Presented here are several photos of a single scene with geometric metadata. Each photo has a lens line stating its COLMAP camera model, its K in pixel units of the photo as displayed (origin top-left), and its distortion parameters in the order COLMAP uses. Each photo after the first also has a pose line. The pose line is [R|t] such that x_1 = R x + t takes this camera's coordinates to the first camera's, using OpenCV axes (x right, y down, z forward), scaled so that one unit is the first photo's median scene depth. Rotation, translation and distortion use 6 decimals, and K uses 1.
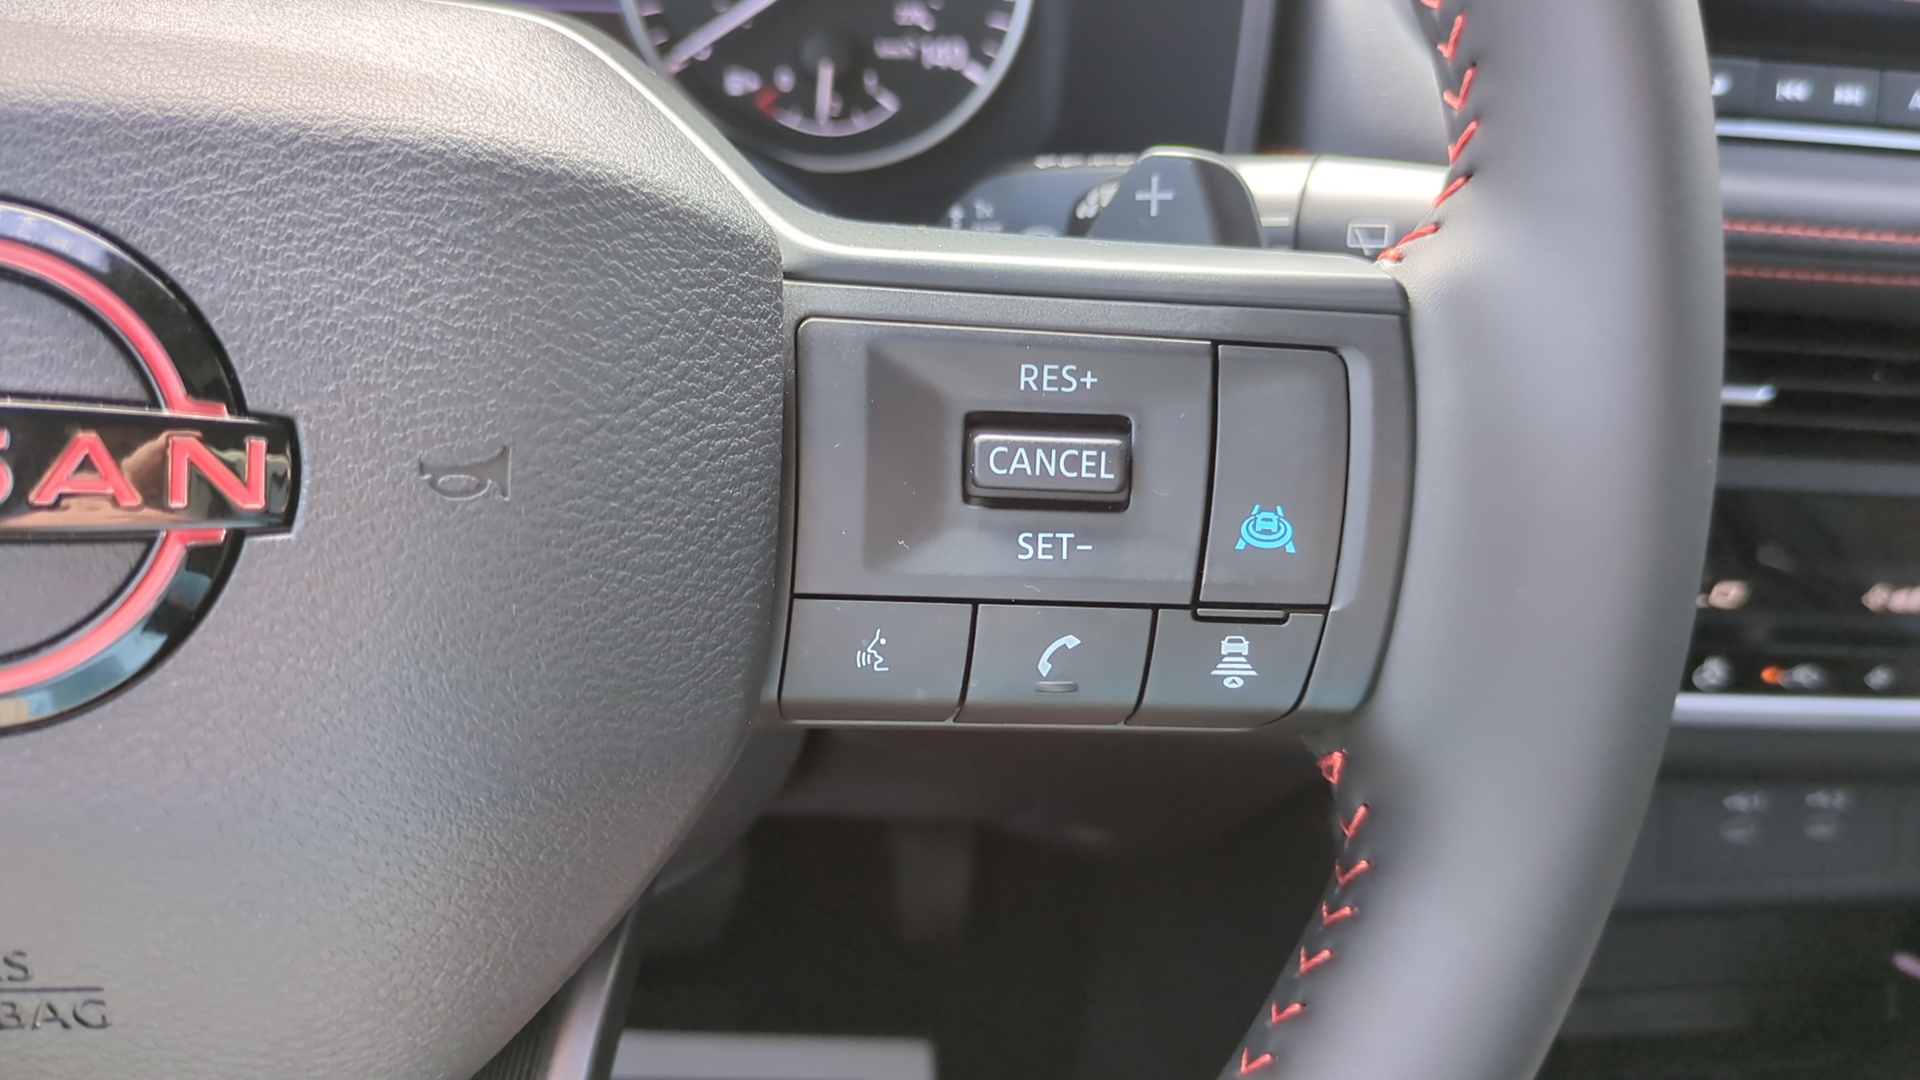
lens RADIAL K [[1592.1, 0, 976.6], [0, 1592.1, 495.4], [0, 0, 1]] dist [0.037617, -0.063131]
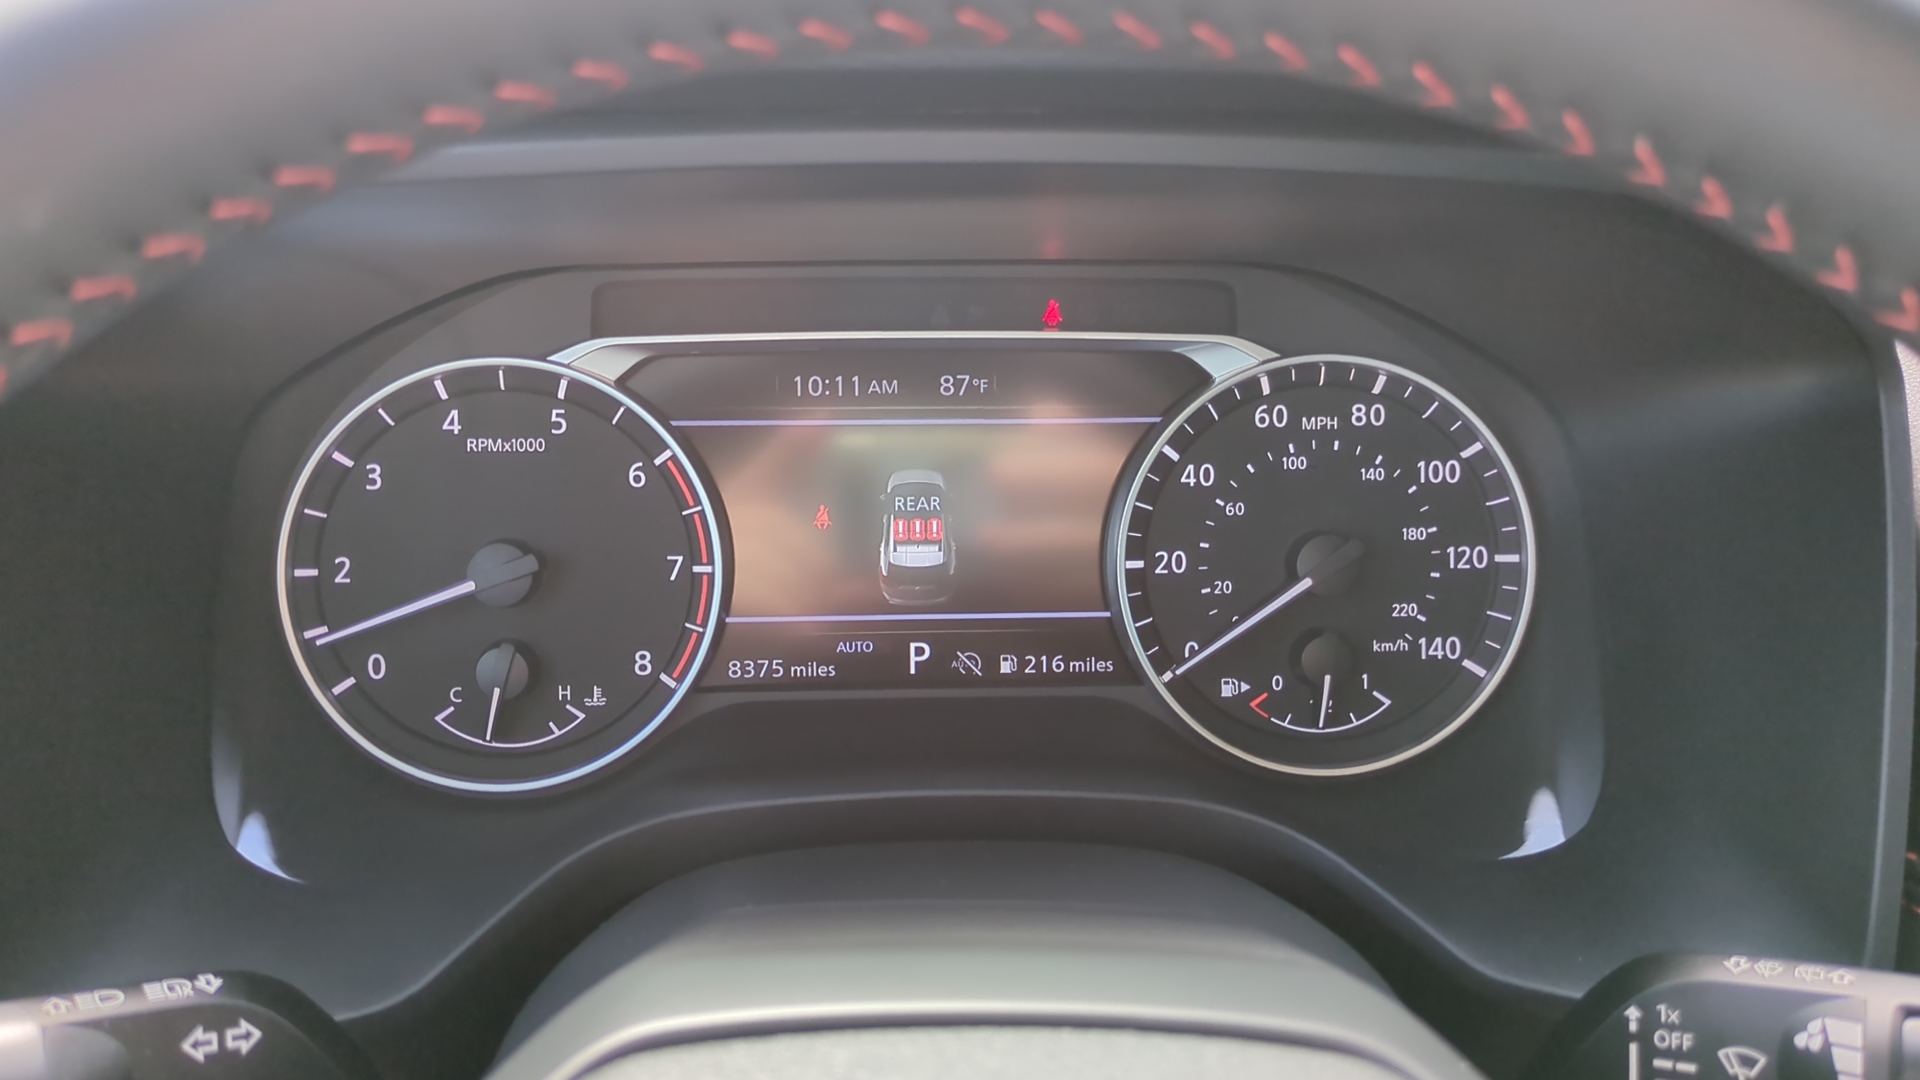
lens RADIAL K [[1592.1, 0, 962.9], [0, 1592.1, 551.5], [0, 0, 1]] dist [0.037617, -0.063131]
pose [[0.992603, -0.027664, -0.118211, -0.445406], [0.015930, 0.994952, -0.099082, -0.567952], [0.120356, 0.096466, 0.988033, 0.018710]]
